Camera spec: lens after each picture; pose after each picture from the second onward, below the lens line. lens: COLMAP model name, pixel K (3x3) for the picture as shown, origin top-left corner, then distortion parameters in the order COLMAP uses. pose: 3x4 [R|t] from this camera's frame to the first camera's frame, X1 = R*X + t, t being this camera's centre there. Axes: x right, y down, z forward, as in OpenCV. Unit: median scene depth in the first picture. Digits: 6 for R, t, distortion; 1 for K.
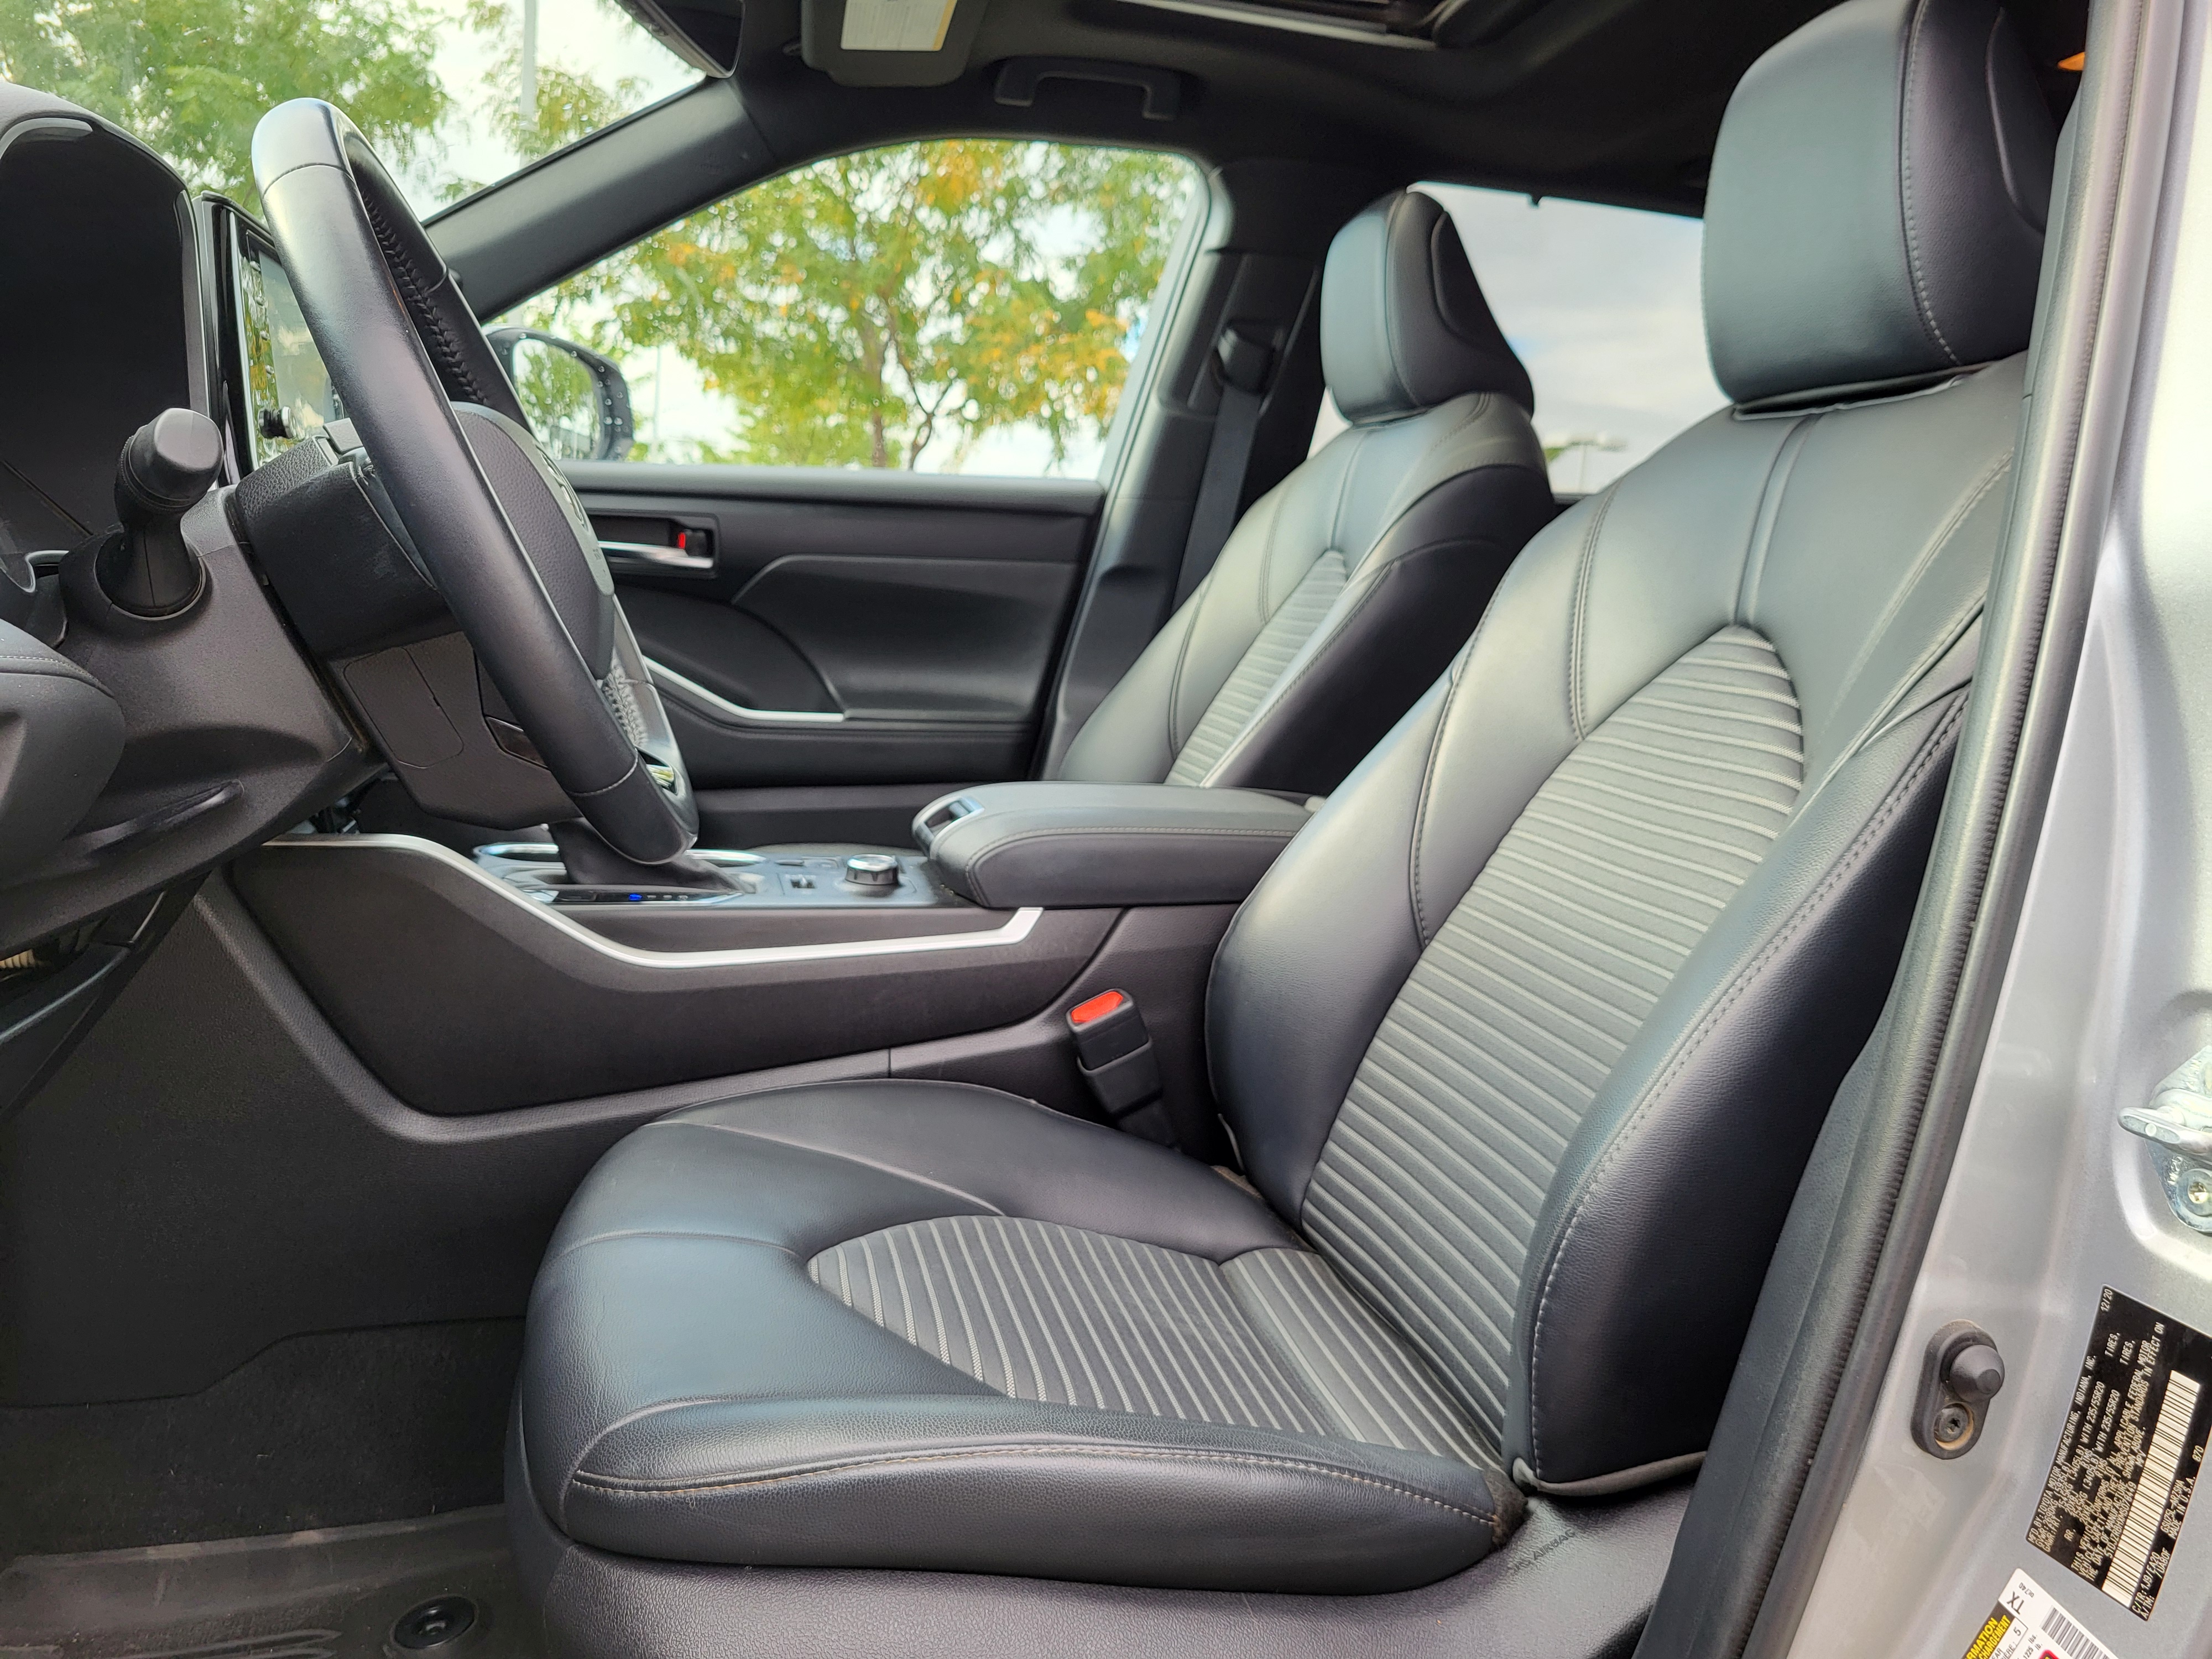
lens RADIAL K [[1673.7, 0, 1127.3], [0, 1673.7, 816.4], [0, 0, 1]] dist [0.013229, 0.003771]
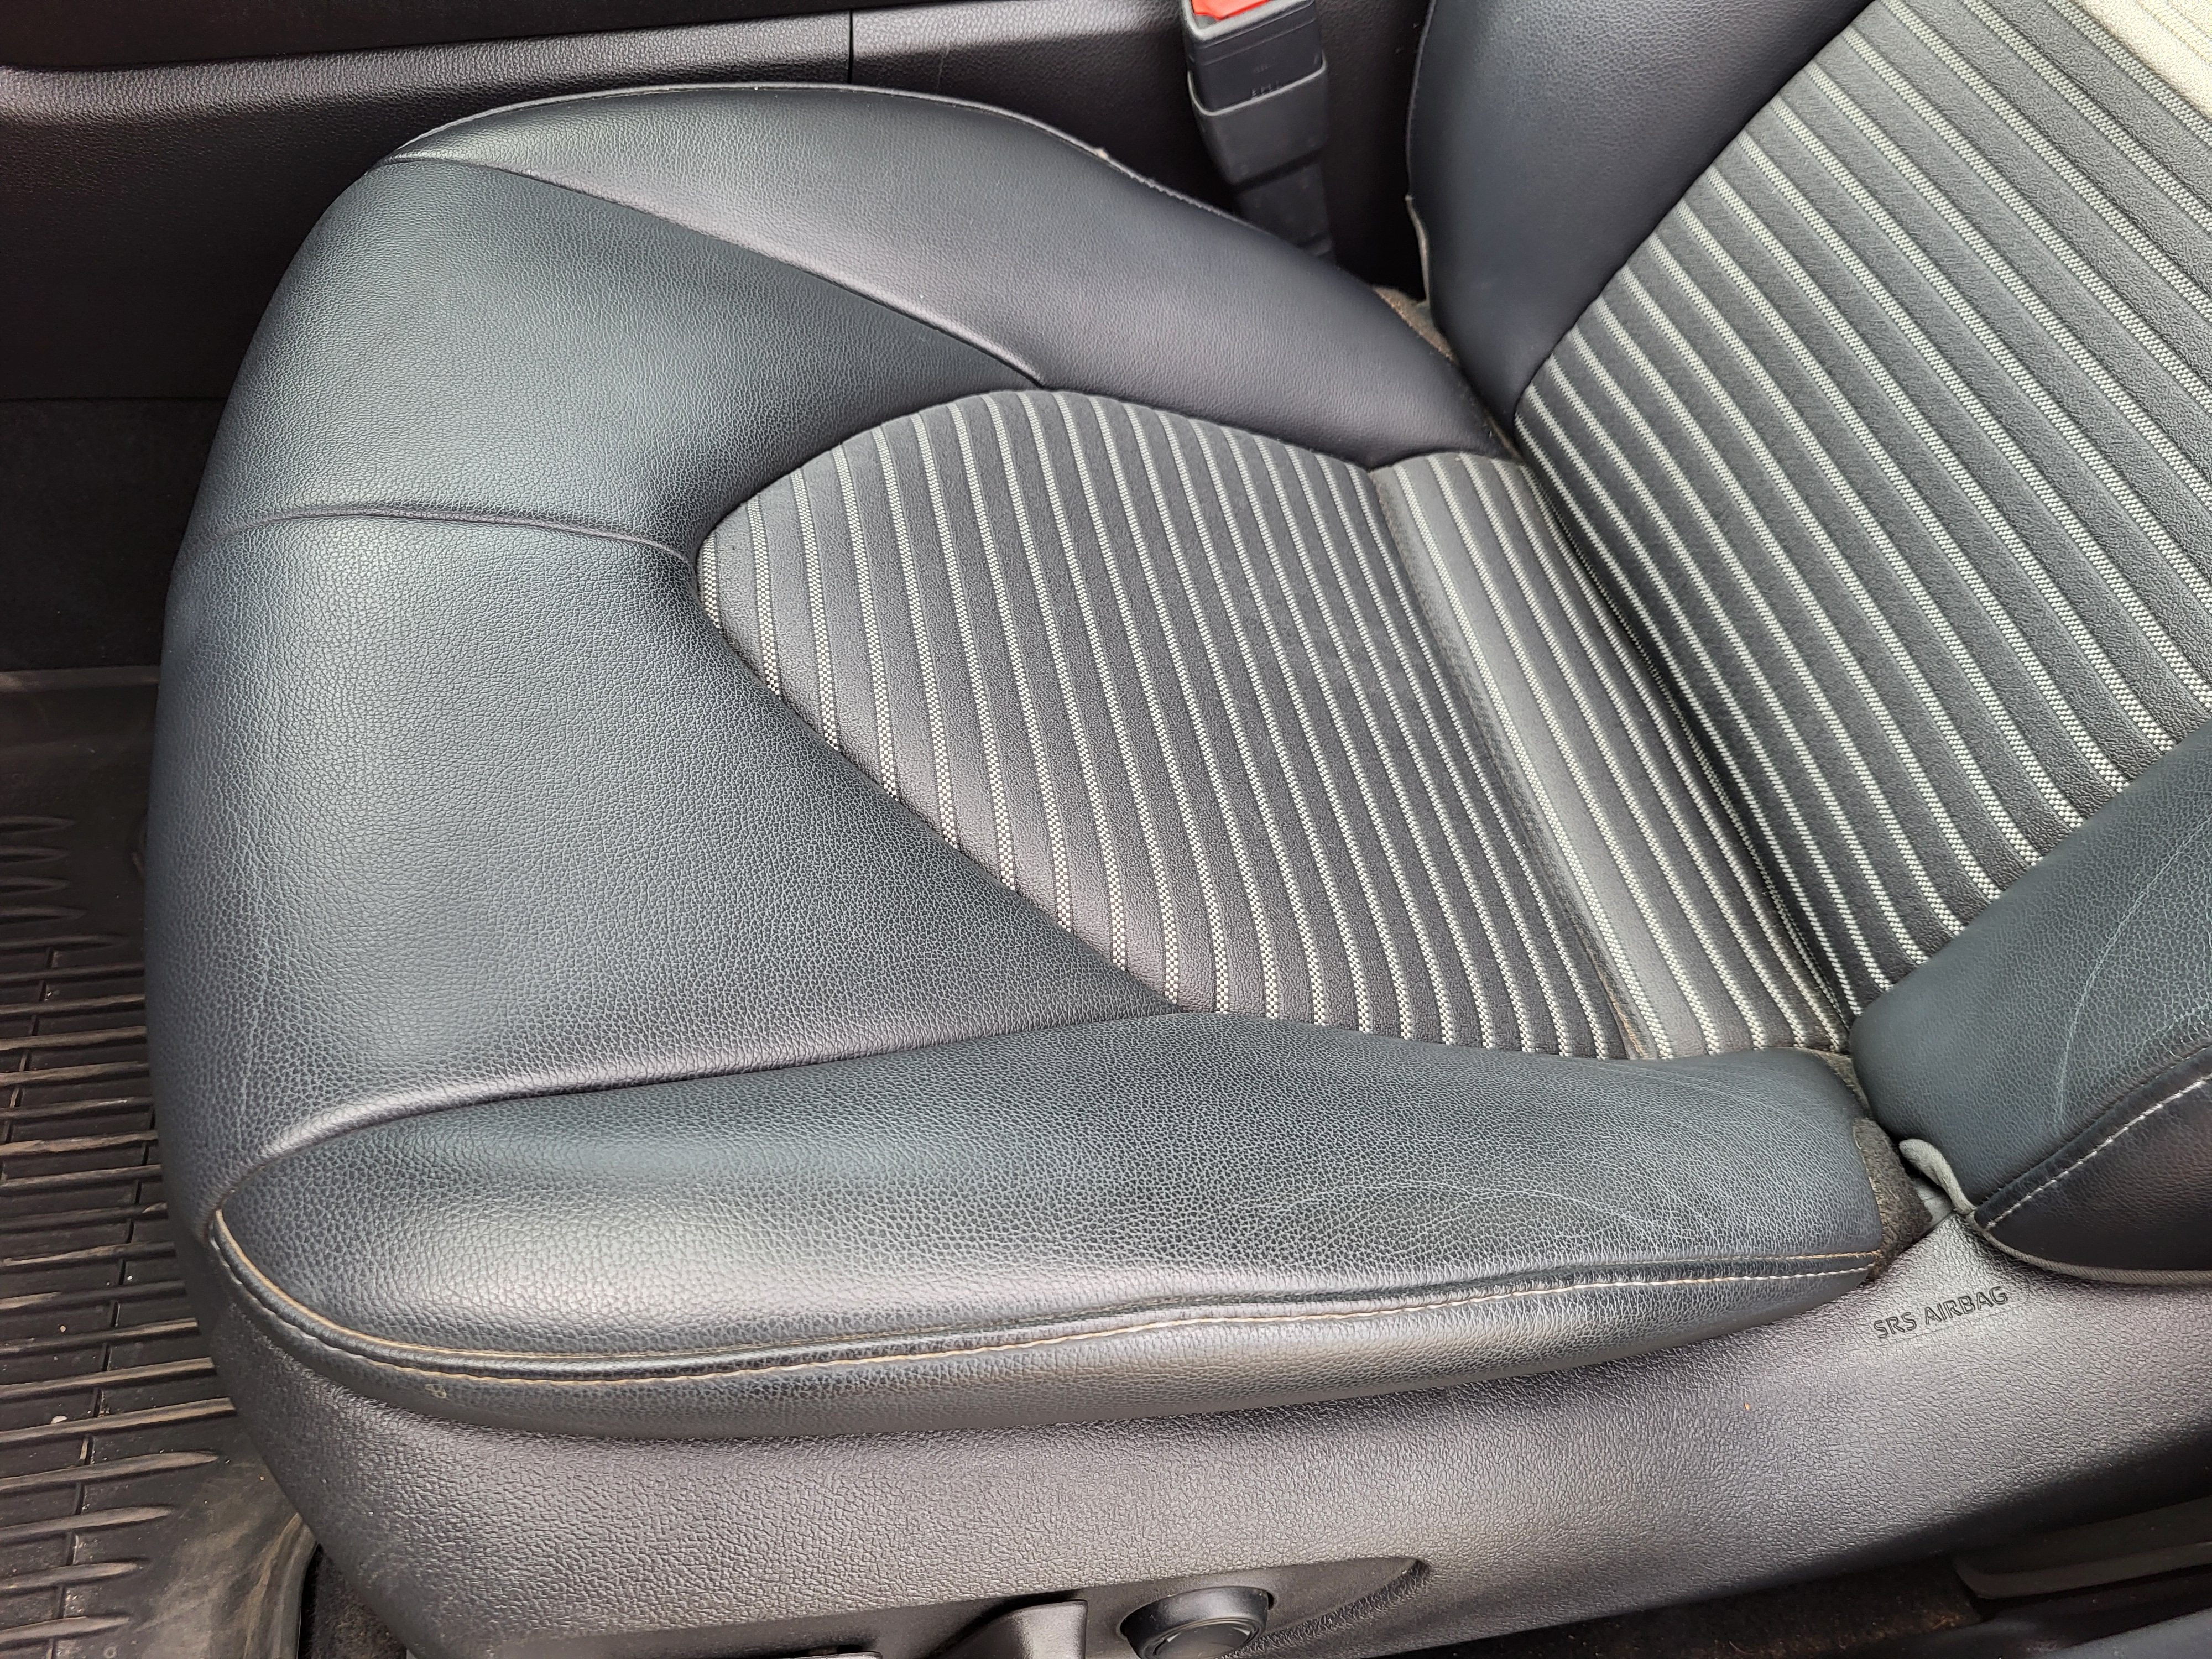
lens RADIAL K [[1695.6, 0, 1095.6], [0, 1695.6, 821.5], [0, 0, 1]] dist [0.012622, -0.003338]
pose [[0.993243, 0.102887, 0.053695, -0.067296], [-0.112924, 0.750021, 0.651703, -0.035908], [0.026779, -0.653363, 0.756571, 0.426944]]
